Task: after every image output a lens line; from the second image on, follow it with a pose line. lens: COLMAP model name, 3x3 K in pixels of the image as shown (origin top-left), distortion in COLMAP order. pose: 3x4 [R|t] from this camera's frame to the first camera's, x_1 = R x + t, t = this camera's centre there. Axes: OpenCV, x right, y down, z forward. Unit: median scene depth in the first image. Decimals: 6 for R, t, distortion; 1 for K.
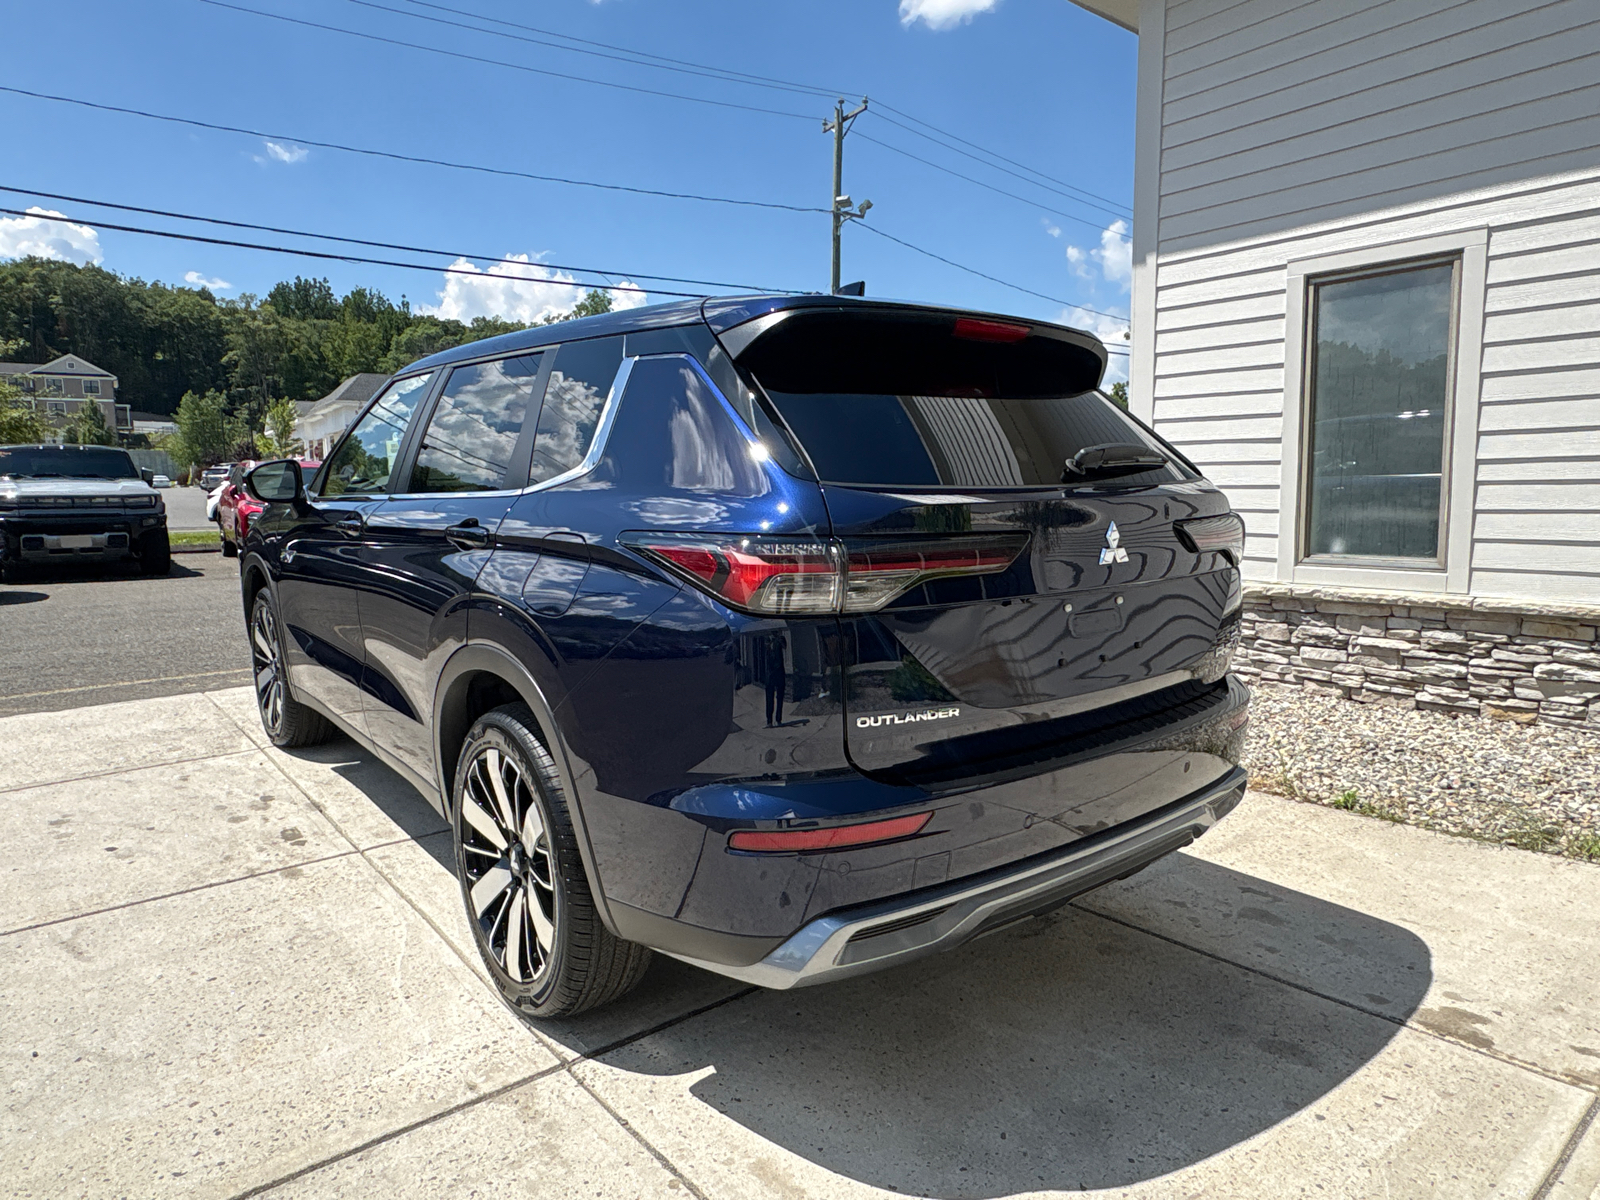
lens RADIAL K [[997.7, 0, 804.5], [0, 997.7, 608.6], [0, 0, 1]] dist [0.001810, -0.003235]
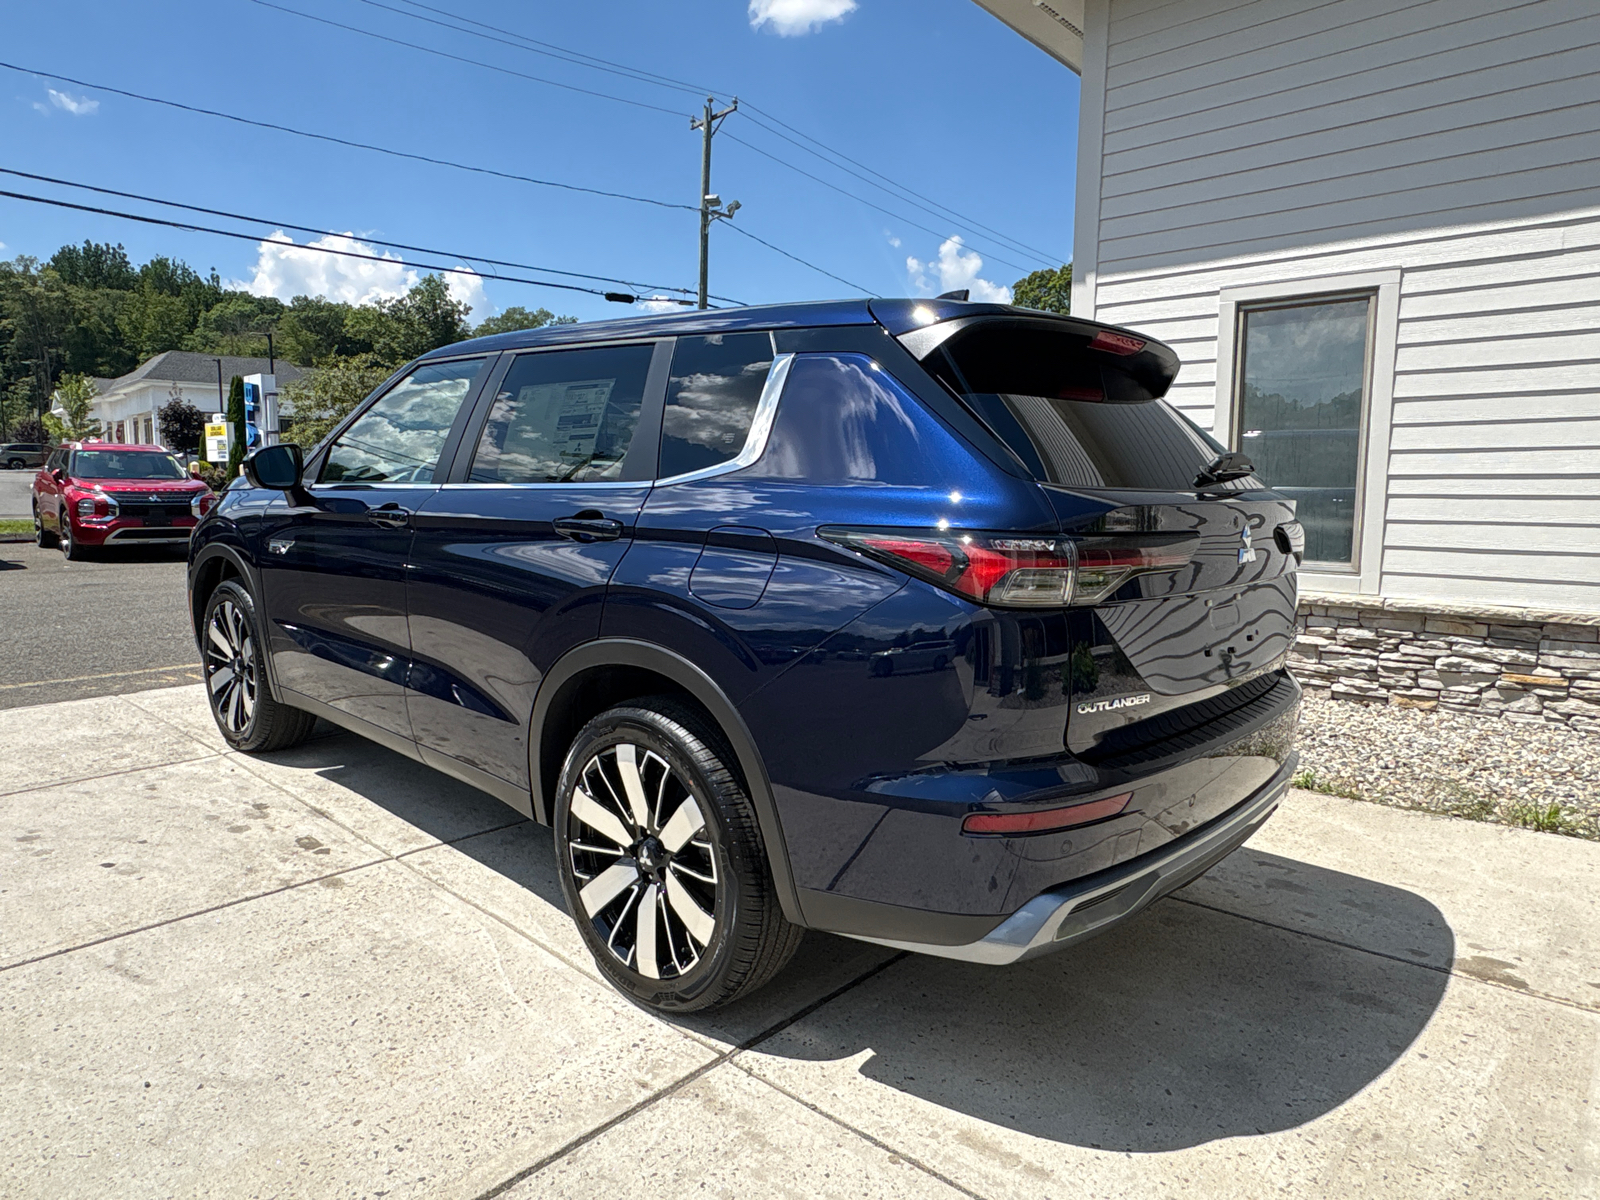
lens RADIAL K [[997.7, 0, 804.2], [0, 997.7, 607.8], [0, 0, 1]] dist [0.001810, -0.003235]
pose [[0.987423, 0.003830, 0.158056, -0.154573], [-0.003706, 0.999993, -0.001076, 0.003253], [-0.158059, 0.000476, 0.987430, -0.001255]]
